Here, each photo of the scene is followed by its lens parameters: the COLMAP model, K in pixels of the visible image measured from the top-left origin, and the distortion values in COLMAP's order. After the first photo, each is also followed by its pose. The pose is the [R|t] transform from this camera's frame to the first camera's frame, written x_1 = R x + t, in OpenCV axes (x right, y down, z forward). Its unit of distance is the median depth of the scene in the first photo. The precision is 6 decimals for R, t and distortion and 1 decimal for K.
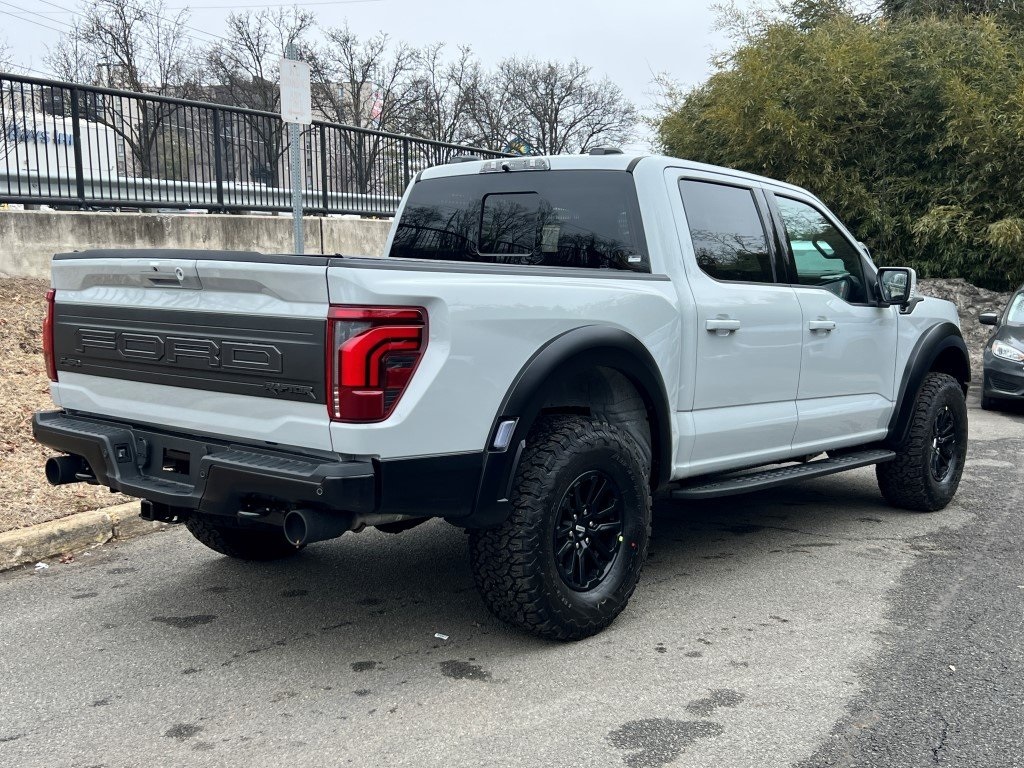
lens RADIAL K [[1197.8, 0, 512.3], [0, 1197.8, 400.2], [0, 0, 1]] dist [0.233548, -0.776523]
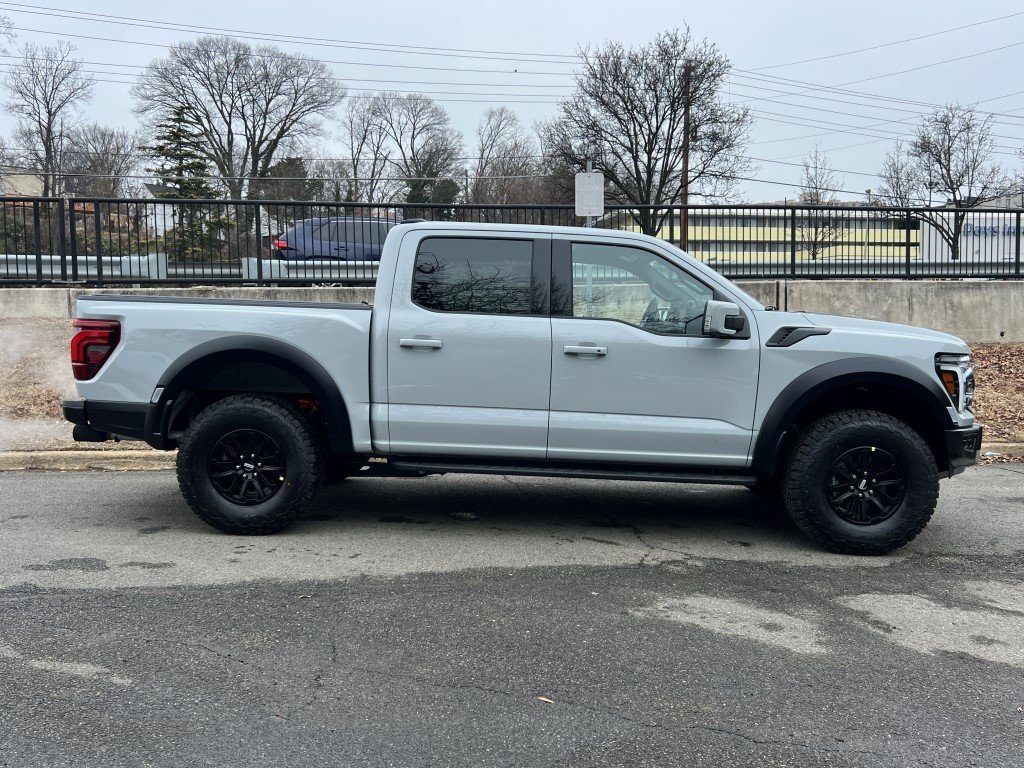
lens RADIAL K [[902.0, 0, 512.0], [0, 902.0, 384.0], [0, 0, 1]] dist [0.036483, 0.003023]
pose [[0.623230, 0.046053, -0.780681, 1.321008], [-0.088107, 0.996044, -0.011579, -0.017920], [0.777060, 0.076000, 0.624822, 0.578612]]
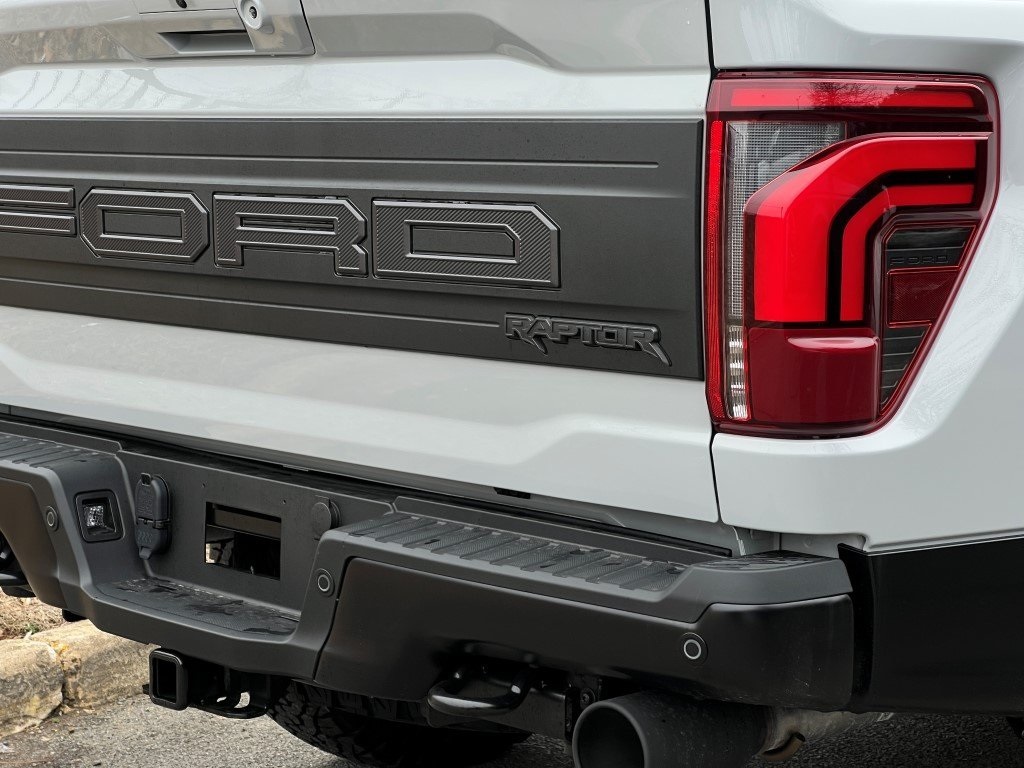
lens RADIAL K [[2310.3, 0, 512.0], [0, 2310.3, 384.0], [0, 0, 1]] dist [0.240125, 0.076809]
pose [[0.992901, -0.010466, -0.118482, -0.121045], [0.011678, 0.999886, 0.009543, -0.001880], [0.118369, -0.010859, 0.992910, 0.341737]]
